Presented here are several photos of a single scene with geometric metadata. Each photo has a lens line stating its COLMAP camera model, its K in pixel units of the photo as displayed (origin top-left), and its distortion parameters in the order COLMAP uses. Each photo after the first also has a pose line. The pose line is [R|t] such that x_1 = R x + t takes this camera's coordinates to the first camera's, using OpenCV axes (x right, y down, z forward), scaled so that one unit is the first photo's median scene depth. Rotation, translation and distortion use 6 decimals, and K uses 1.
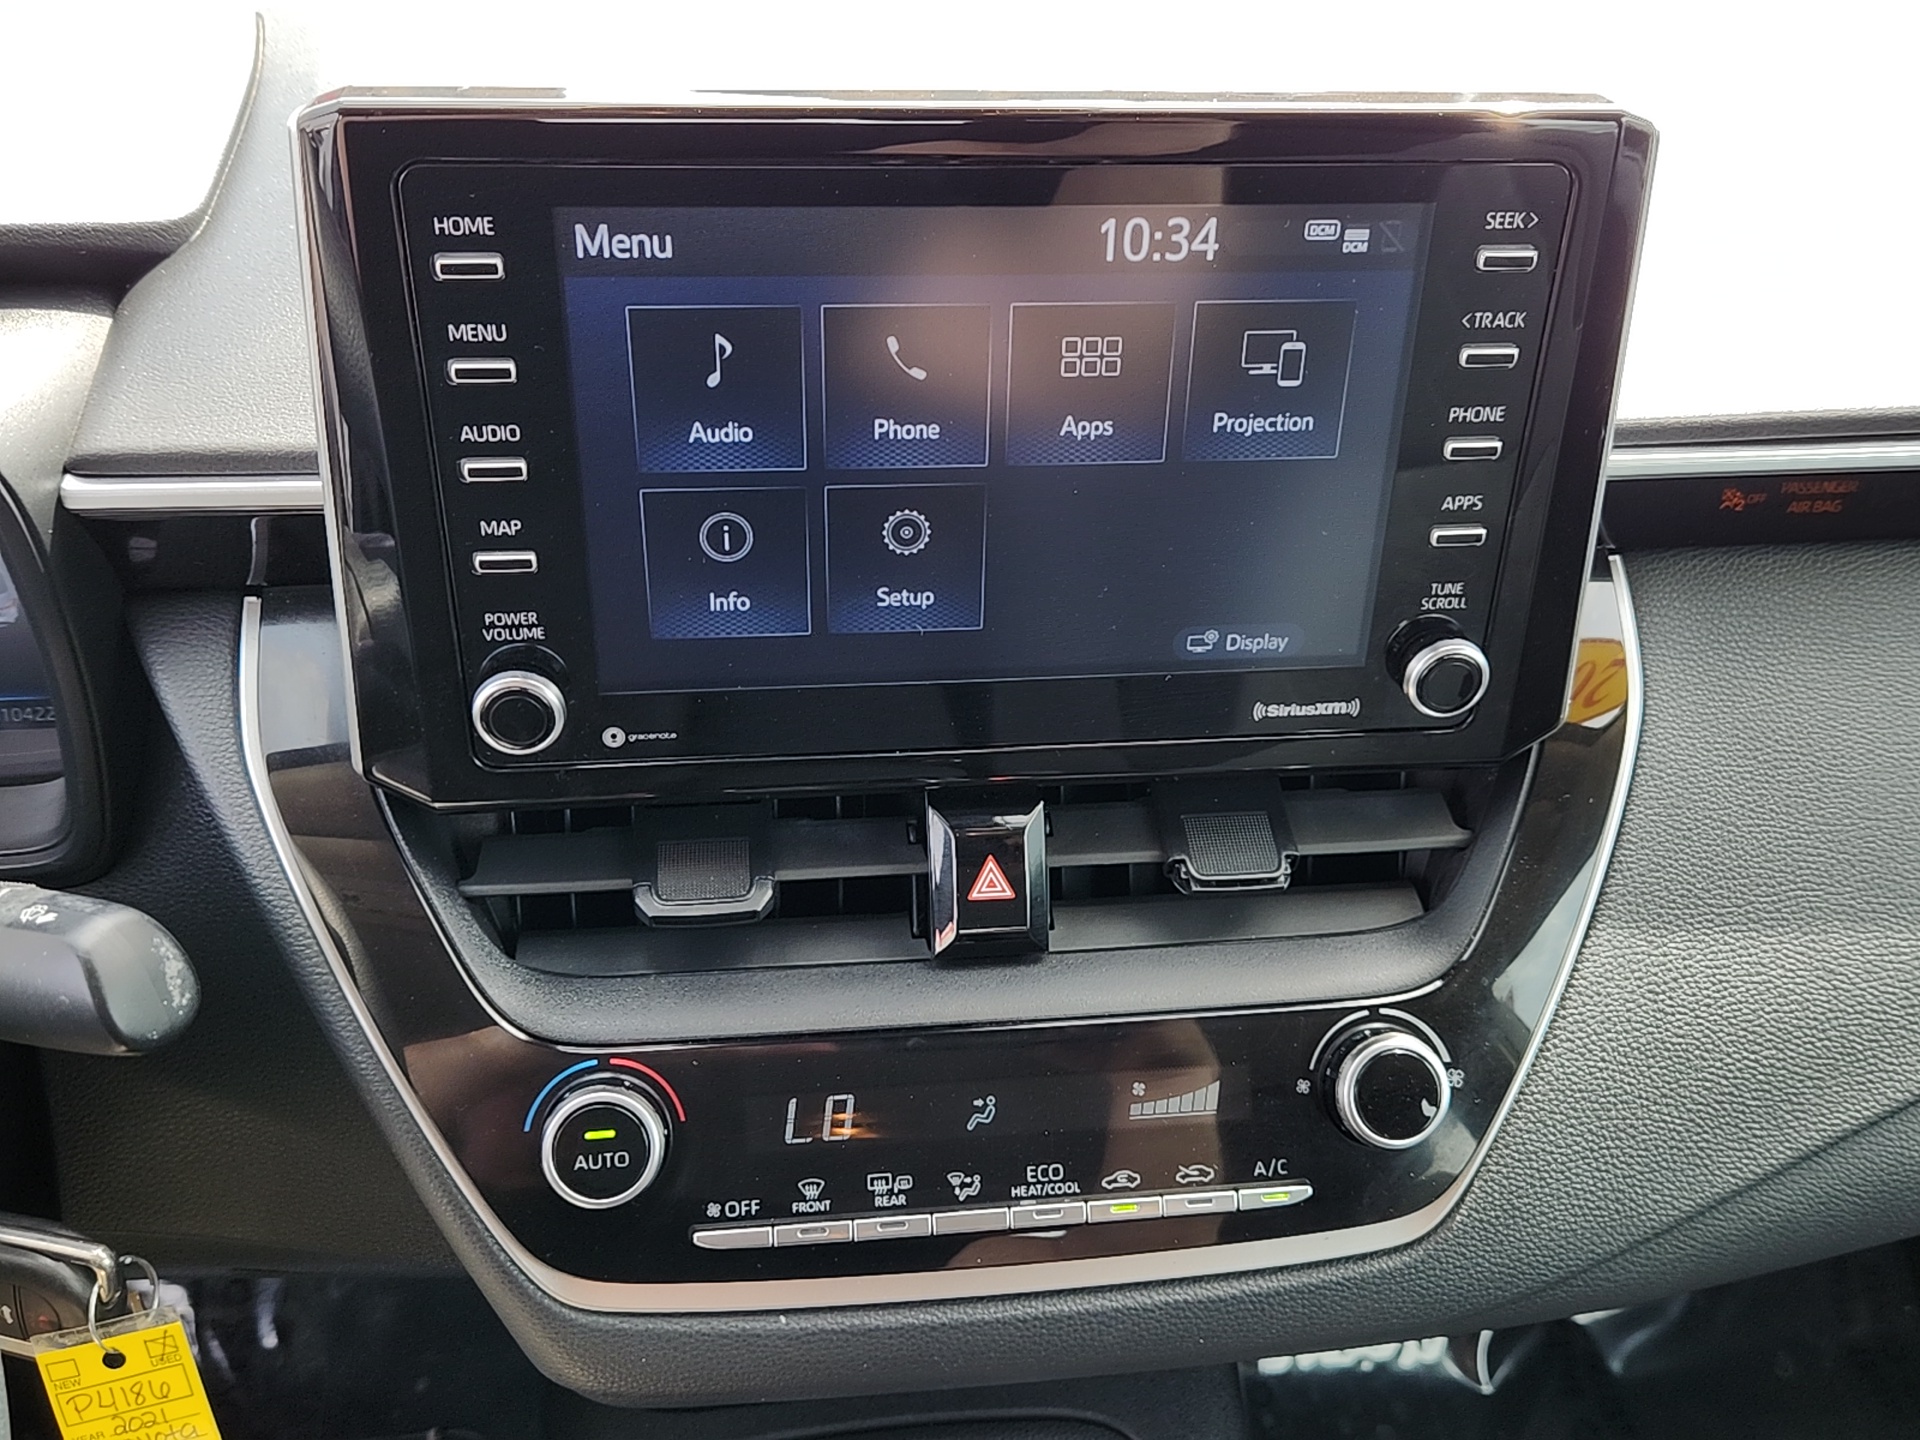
lens RADIAL K [[1797.7, 0, 932.0], [0, 1797.7, 725.6], [0, 0, 1]] dist [0.108110, -0.153764]
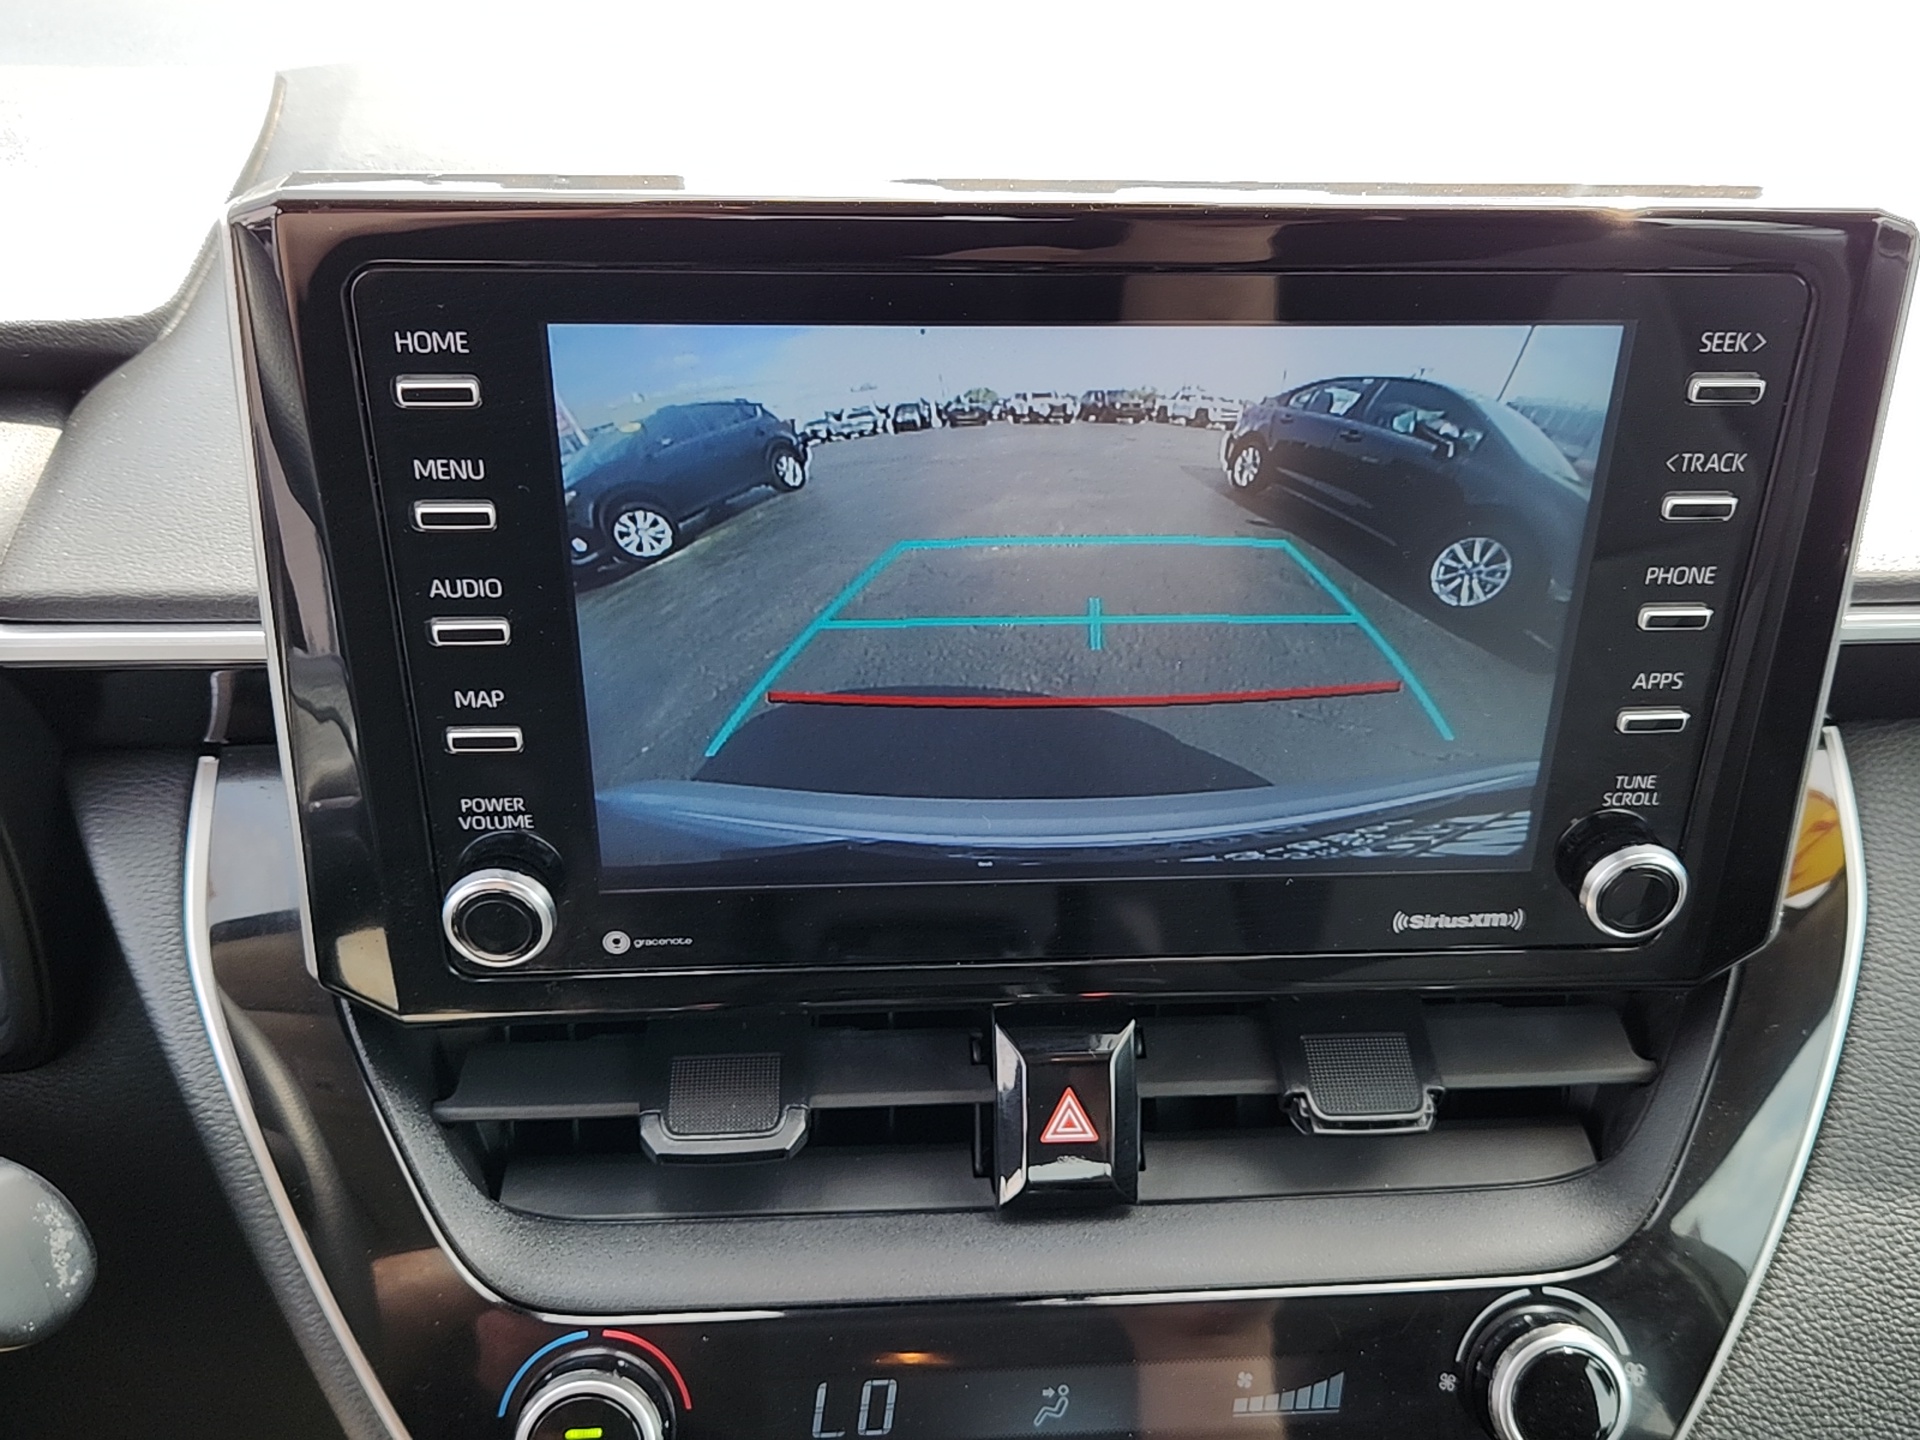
lens RADIAL K [[1735.2, 0, 960.0], [0, 1735.2, 720.0], [0, 0, 1]] dist [0.085855, -0.104845]
pose [[0.998722, 0.020650, -0.046135, 0.016048], [-0.021473, 0.999618, -0.017416, -0.082687], [0.045758, 0.018385, 0.998783, 0.196429]]
